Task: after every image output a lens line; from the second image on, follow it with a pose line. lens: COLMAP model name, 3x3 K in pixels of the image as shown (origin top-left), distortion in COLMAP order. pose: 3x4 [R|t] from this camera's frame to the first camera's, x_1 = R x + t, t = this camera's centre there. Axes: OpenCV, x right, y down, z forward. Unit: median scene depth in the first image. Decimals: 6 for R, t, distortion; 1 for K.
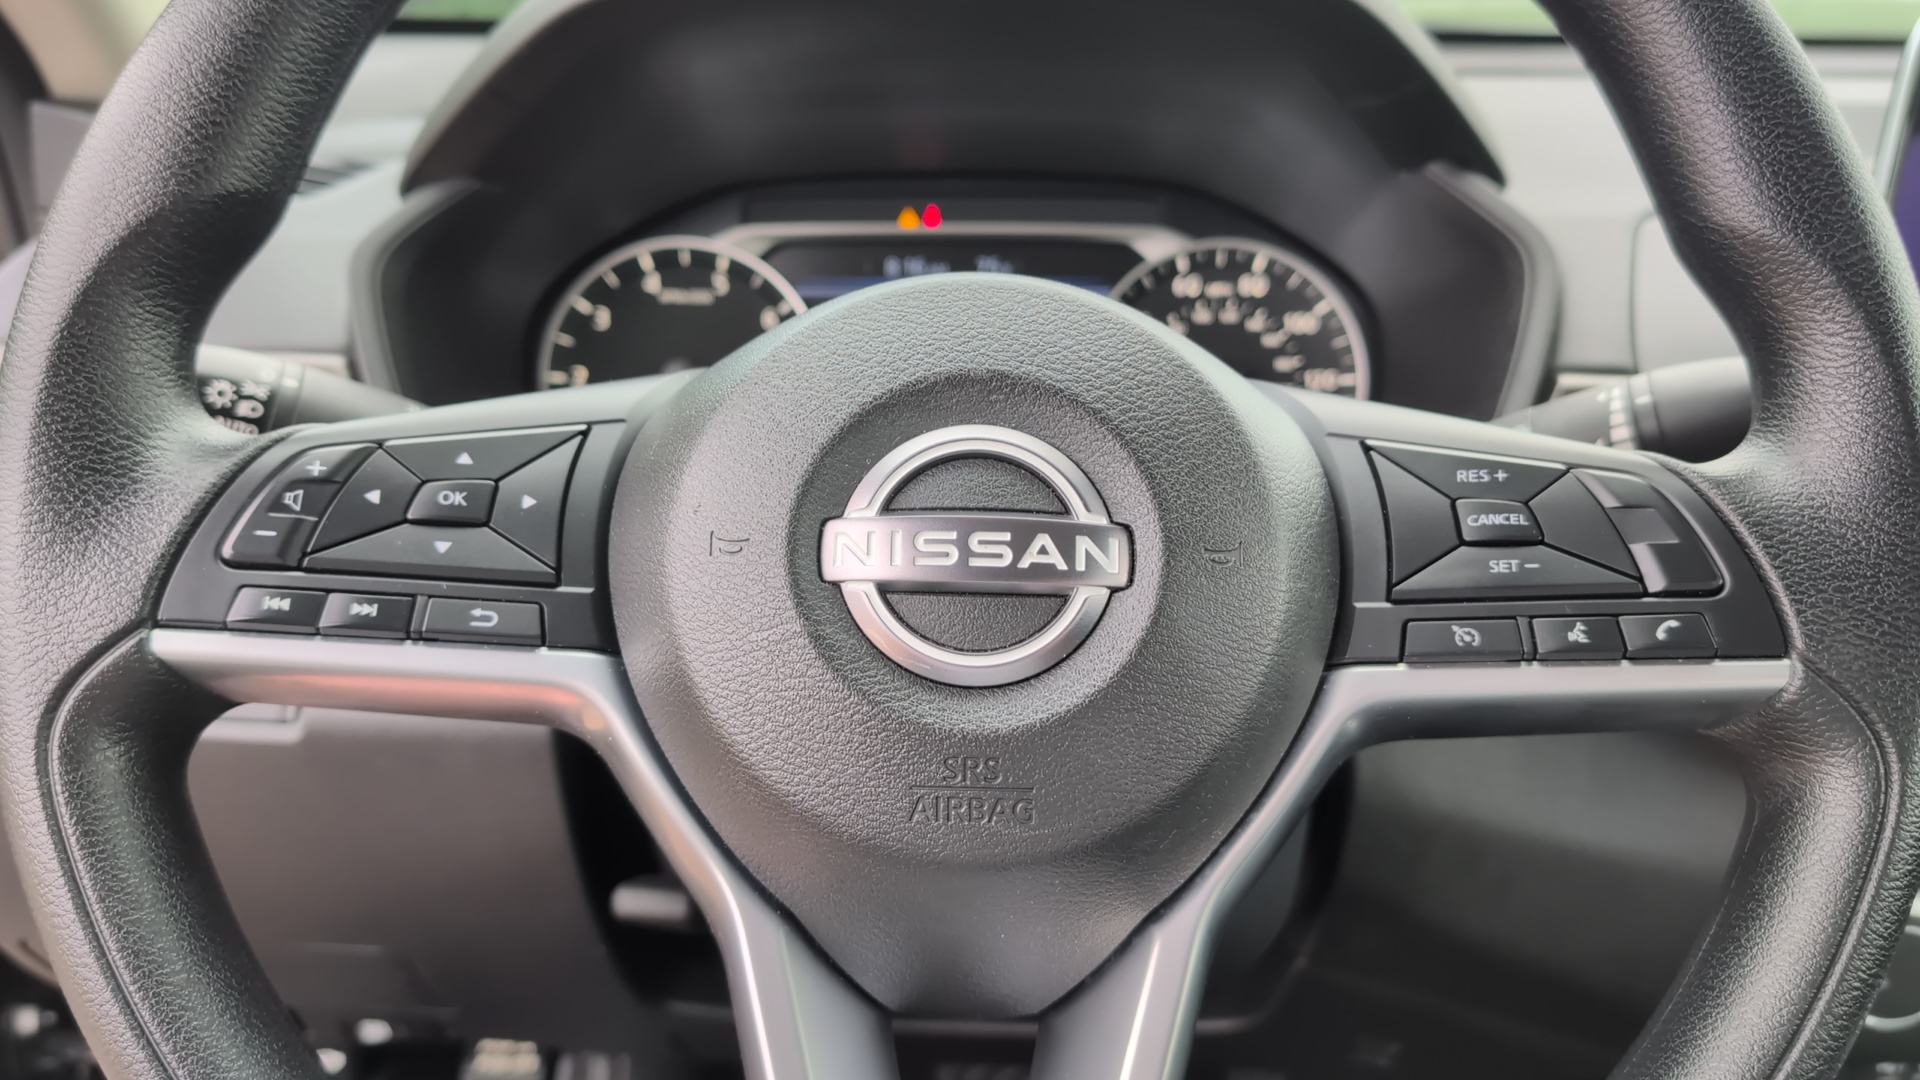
lens RADIAL K [[1605.3, 0, 960.0], [0, 1605.3, 540.0], [0, 0, 1]] dist [0.085410, -0.186820]
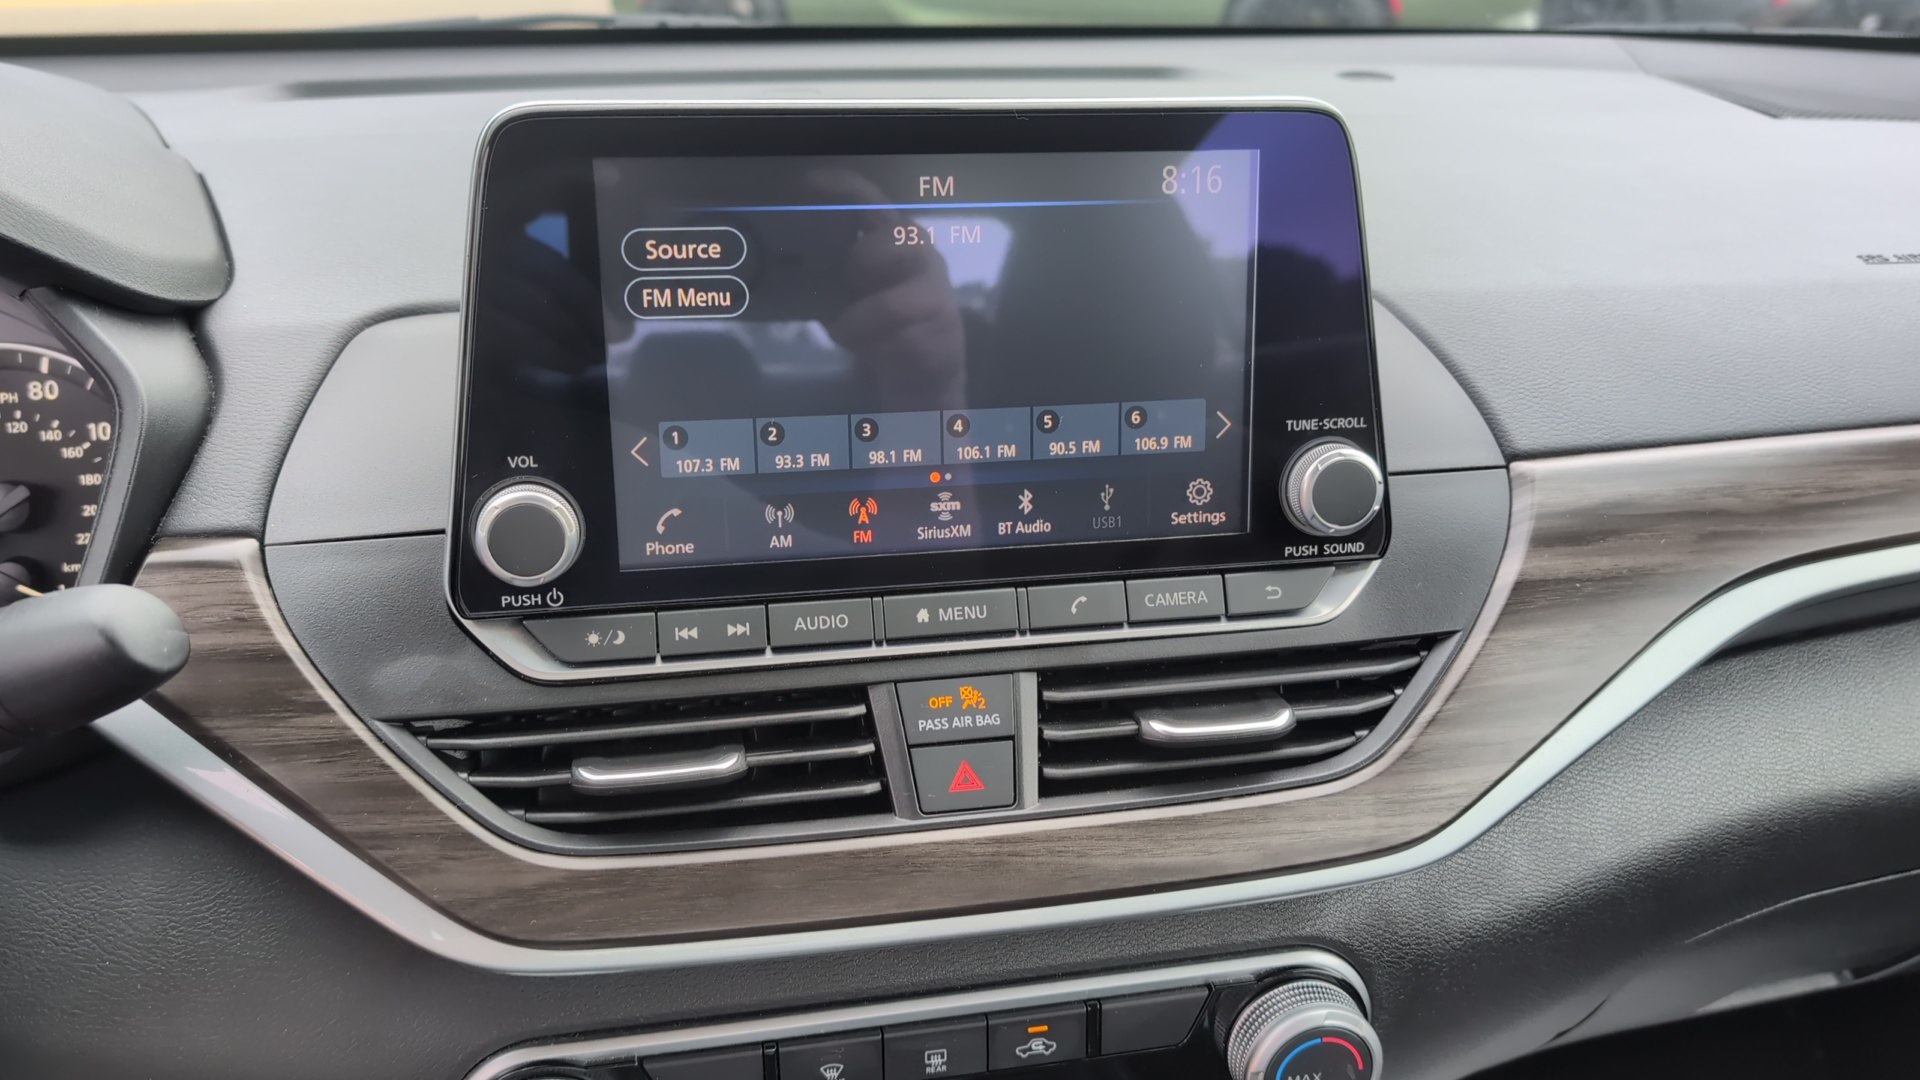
lens RADIAL K [[1605.3, 0, 960.0], [0, 1605.3, 540.0], [0, 0, 1]] dist [0.085410, -0.186820]
pose [[0.980136, -0.071180, 0.185111, 0.496867], [0.058783, 0.995698, 0.071623, -0.111762], [-0.189412, -0.059319, 0.980104, 0.056256]]
